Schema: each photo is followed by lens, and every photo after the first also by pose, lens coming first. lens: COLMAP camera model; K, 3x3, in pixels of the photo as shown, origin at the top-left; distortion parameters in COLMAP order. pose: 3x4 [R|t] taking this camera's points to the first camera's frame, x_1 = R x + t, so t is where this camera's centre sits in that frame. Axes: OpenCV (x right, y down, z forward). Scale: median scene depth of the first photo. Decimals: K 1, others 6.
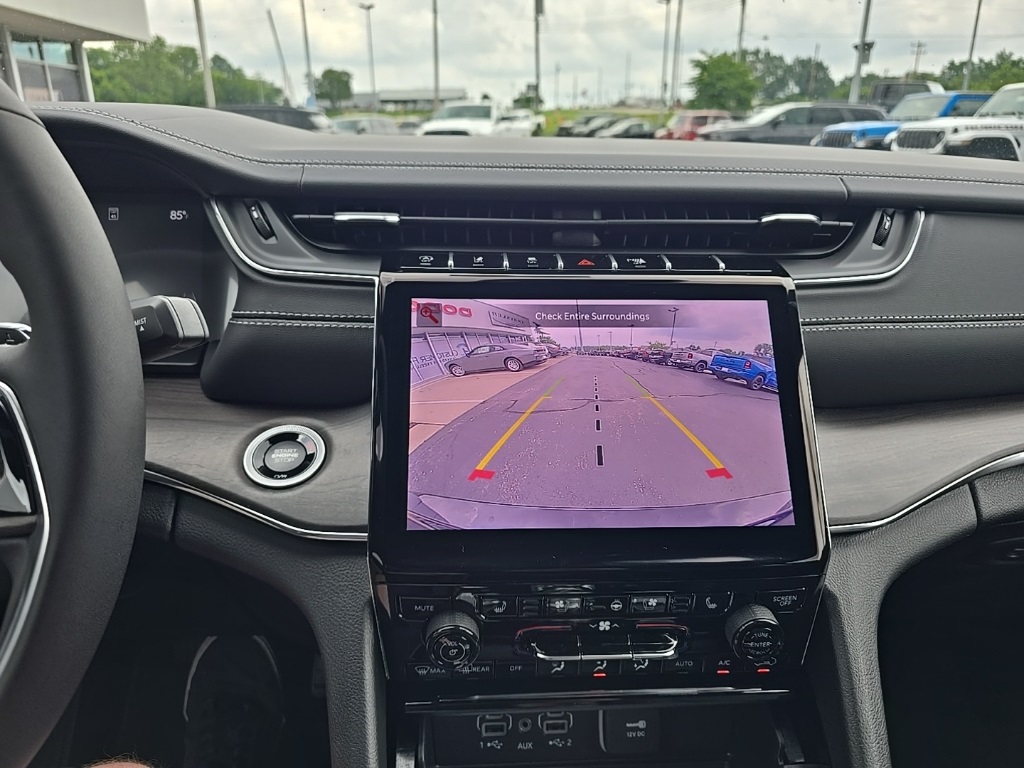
lens RADIAL K [[693.6, 0, 513.3], [0, 693.6, 359.9], [0, 0, 1]] dist [-0.005527, -0.003609]
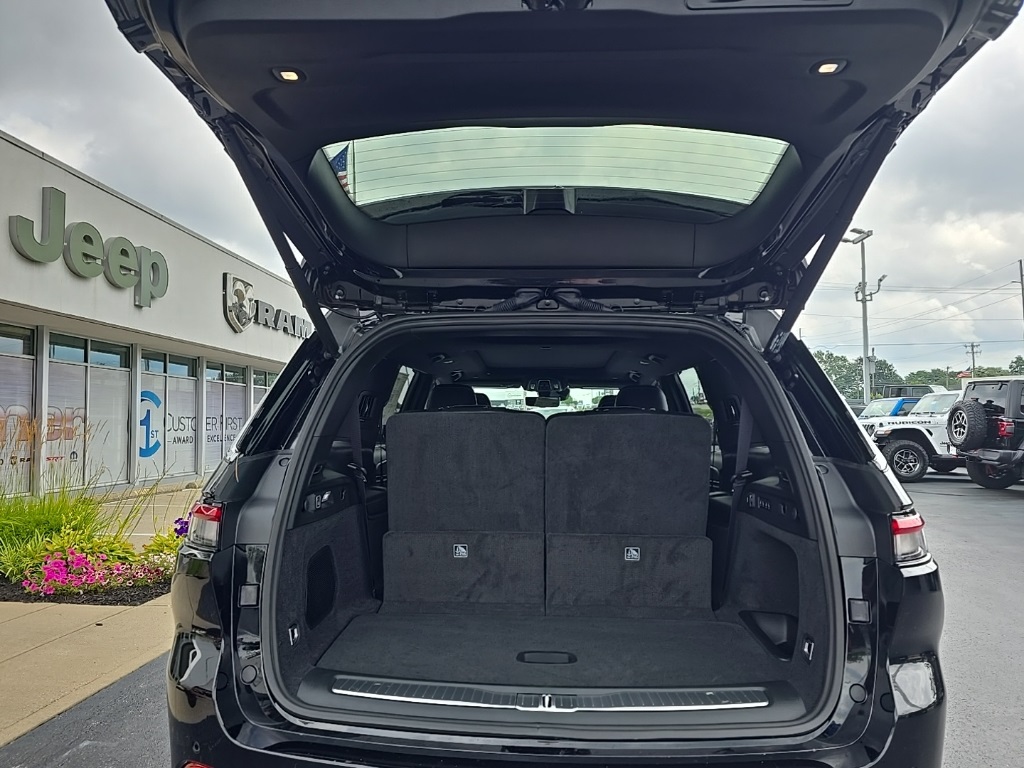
lens RADIAL K [[707.5, 0, 514.6], [0, 707.5, 386.8], [0, 0, 1]] dist [0.009473, 0.002026]
pose [[0.993025, -0.018227, -0.116484, 0.017563], [-0.025616, 0.931022, -0.364064, 0.057384], [0.115085, 0.364509, 0.924061, -0.182171]]
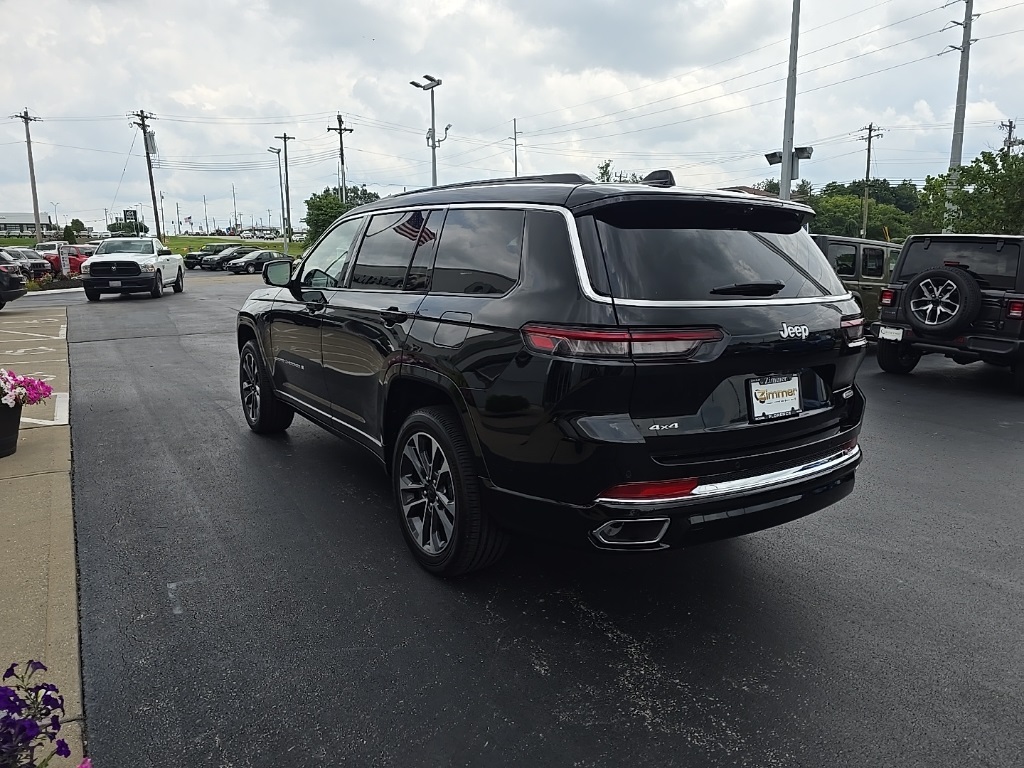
lens RADIAL K [[707.5, 0, 514.6], [0, 707.5, 386.8], [0, 0, 1]] dist [0.009473, 0.002026]
pose [[0.862133, -0.095546, 0.497592, -0.082162], [0.162202, 0.982423, -0.092390, 0.057552], [-0.480018, 0.160363, 0.862477, -0.197534]]
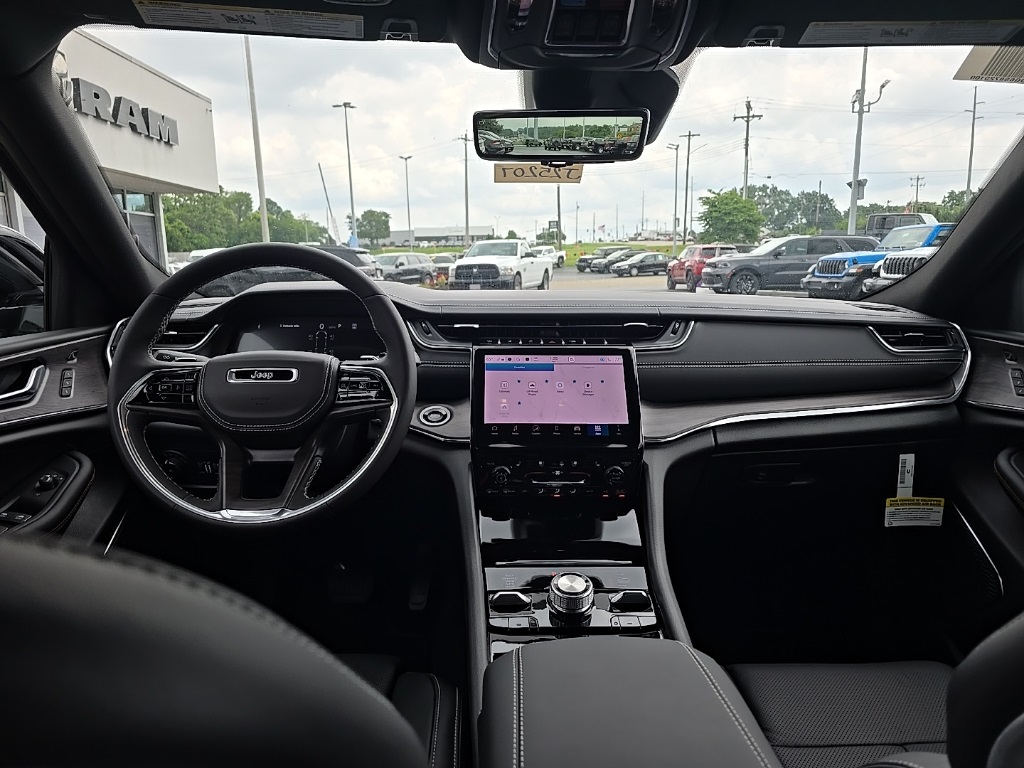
lens RADIAL K [[668.9, 0, 514.0], [0, 668.9, 386.5], [0, 0, 1]] dist [0.058364, -0.058967]
pose [[0.999289, -0.008123, -0.036804, 0.001139], [0.003026, 0.990640, -0.136468, 0.007616], [0.037568, 0.136259, 0.989961, -0.030294]]
